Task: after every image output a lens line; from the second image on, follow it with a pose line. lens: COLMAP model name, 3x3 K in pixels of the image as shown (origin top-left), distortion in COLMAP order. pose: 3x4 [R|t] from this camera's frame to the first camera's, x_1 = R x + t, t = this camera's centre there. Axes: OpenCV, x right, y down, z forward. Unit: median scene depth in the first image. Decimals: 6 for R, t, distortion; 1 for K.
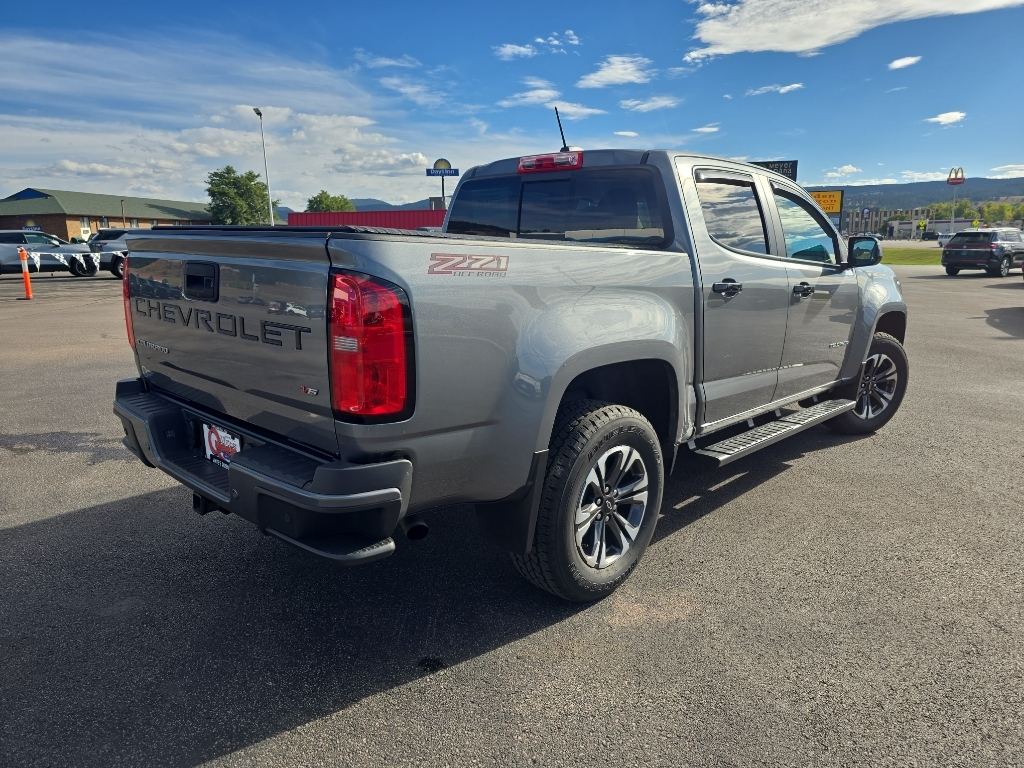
lens RADIAL K [[691.3, 0, 512.0], [0, 691.3, 384.0], [0, 0, 1]] dist [0.030751, -0.030236]
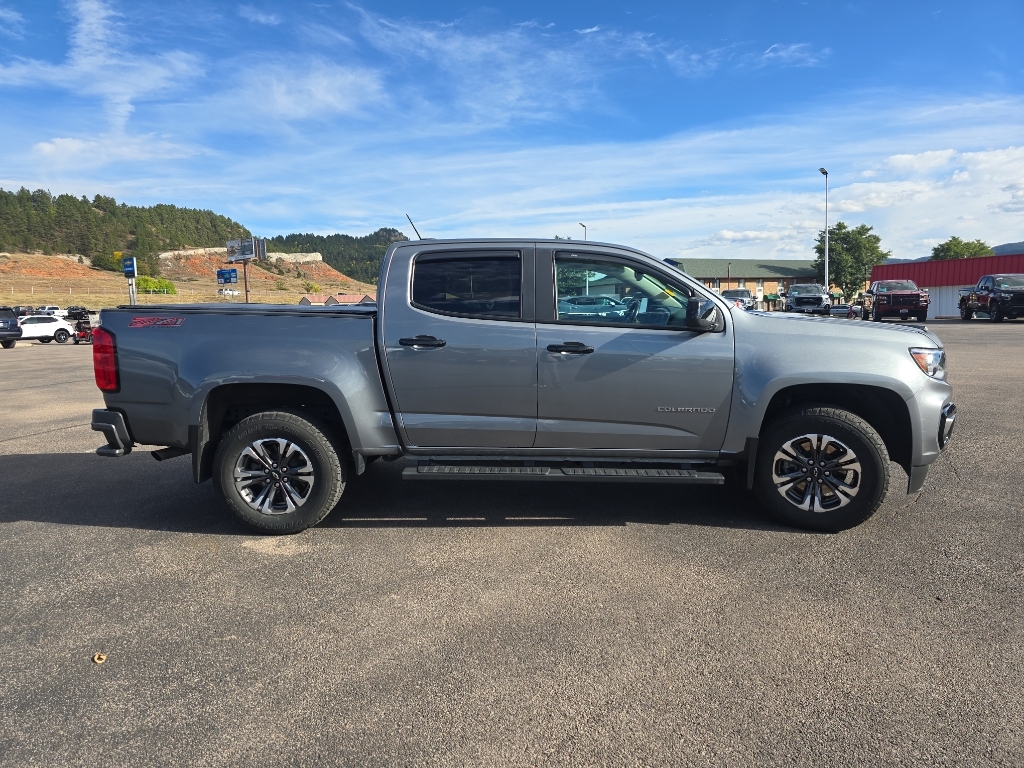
lens RADIAL K [[691.3, 0, 512.0], [0, 691.3, 384.0], [0, 0, 1]] dist [0.030751, -0.030236]
pose [[0.655386, 0.071043, -0.751946, 0.105206], [-0.128492, 0.991541, -0.018312, -0.004593], [0.744284, 0.108621, 0.658971, 0.021207]]
